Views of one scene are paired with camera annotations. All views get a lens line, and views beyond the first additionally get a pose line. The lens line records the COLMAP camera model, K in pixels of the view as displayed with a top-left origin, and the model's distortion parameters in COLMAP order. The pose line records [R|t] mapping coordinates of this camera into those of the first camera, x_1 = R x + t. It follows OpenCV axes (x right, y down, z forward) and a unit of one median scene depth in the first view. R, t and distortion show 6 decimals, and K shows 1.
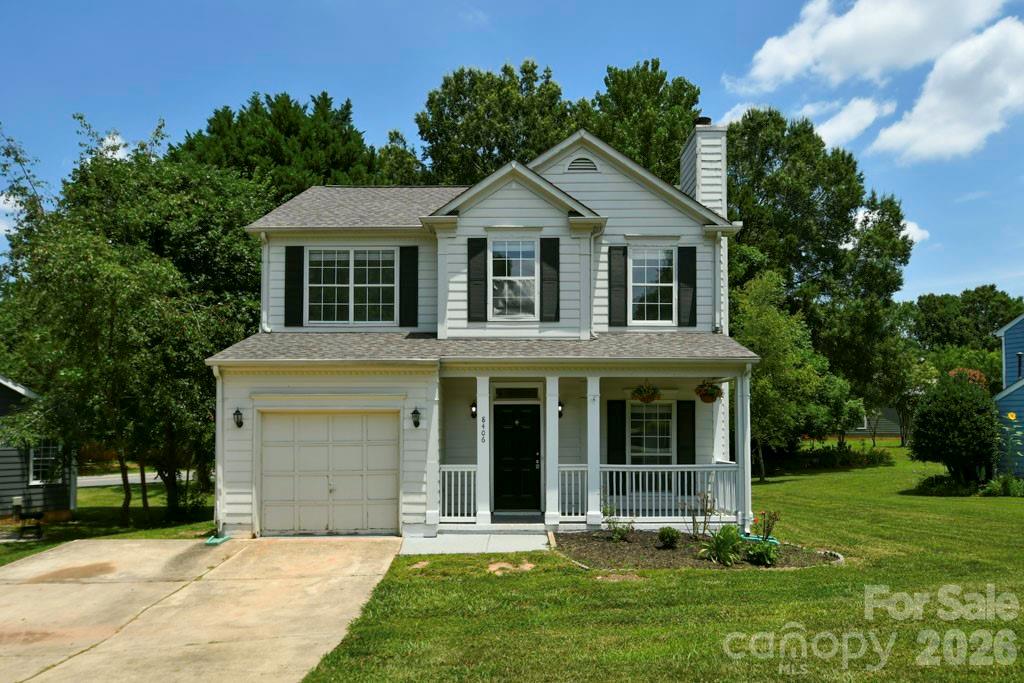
lens RADIAL K [[788.9, 0, 525.4], [0, 788.9, 380.2], [0, 0, 1]] dist [-0.003510, 0.001798]
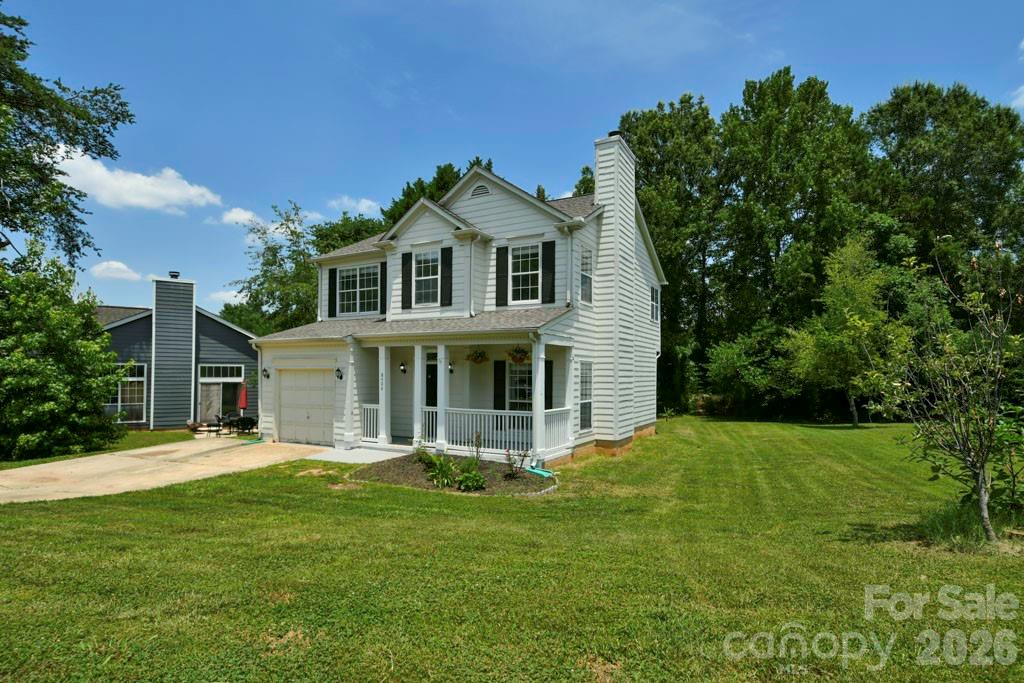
lens RADIAL K [[551.4, 0, 514.1], [0, 551.4, 348.8], [0, 0, 1]] dist [-0.001704, -0.000714]
pose [[0.864943, -0.016447, -0.501601, 0.638162], [0.024987, 0.999635, 0.010309, -0.004313], [0.501248, -0.021451, 0.865038, 0.195703]]
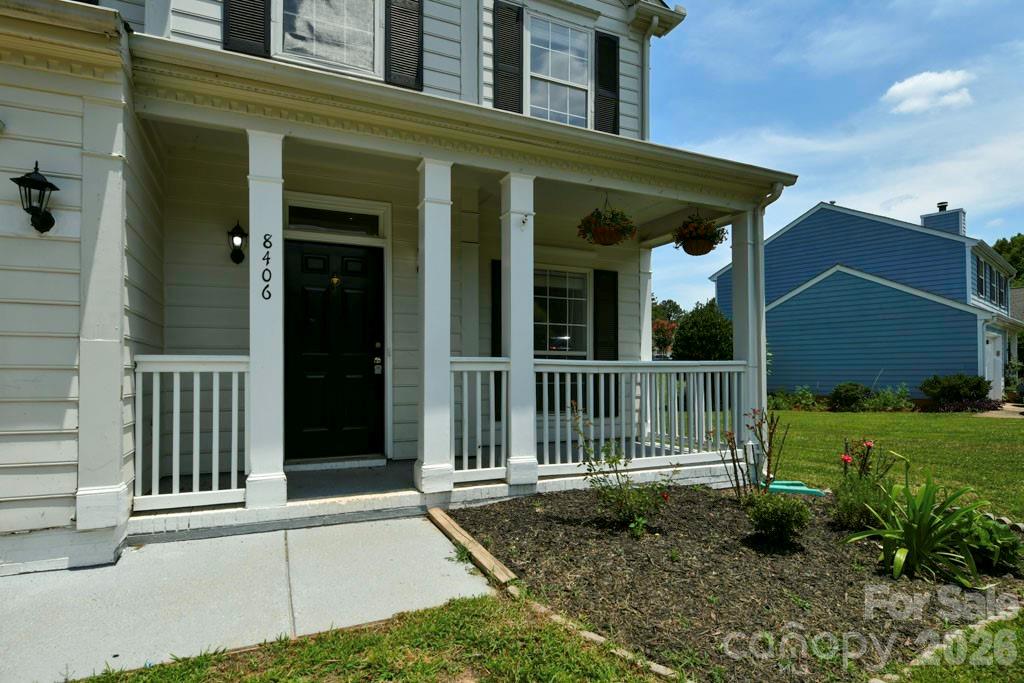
lens RADIAL K [[551.4, 0, 517.0], [0, 551.4, 360.3], [0, 0, 1]] dist [-0.001704, -0.000714]
pose [[0.914455, 0.007252, 0.404623, -0.046037], [-0.022500, 0.999204, 0.032941, 0.089304], [-0.404062, -0.039227, 0.913890, 0.637851]]
